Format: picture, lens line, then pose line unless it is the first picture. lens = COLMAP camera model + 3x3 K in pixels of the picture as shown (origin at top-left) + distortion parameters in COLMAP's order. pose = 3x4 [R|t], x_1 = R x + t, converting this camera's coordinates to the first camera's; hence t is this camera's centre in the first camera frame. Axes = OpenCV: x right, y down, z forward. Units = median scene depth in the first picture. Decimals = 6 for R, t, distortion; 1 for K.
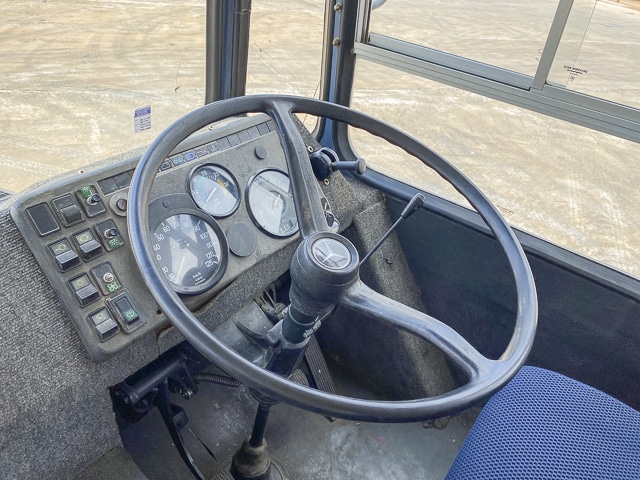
lens RADIAL K [[490.6, 0, 319.4], [0, 490.6, 238.4], [0, 0, 1]] dist [0.034865, -0.005100]
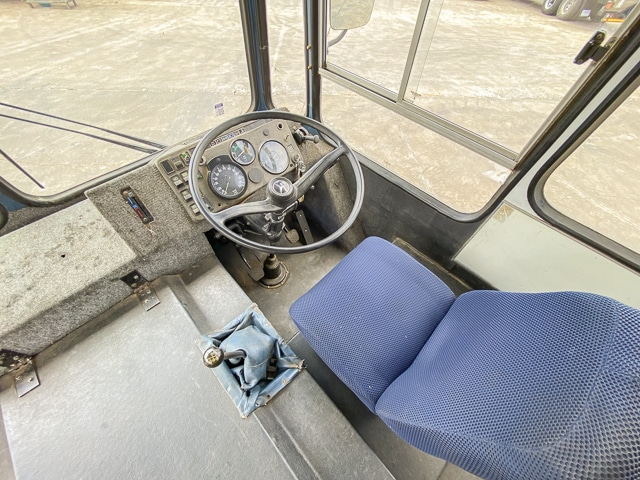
lens RADIAL K [[255.0, 0, 321.3], [0, 255.0, 241.4], [0, 0, 1]] dist [-0.000454, 0.000018]
pose [[0.987626, 0.084888, -0.131864, 0.329017], [-0.037266, 0.943786, 0.328451, -0.108168], [0.152333, -0.319473, 0.935271, -0.168515]]
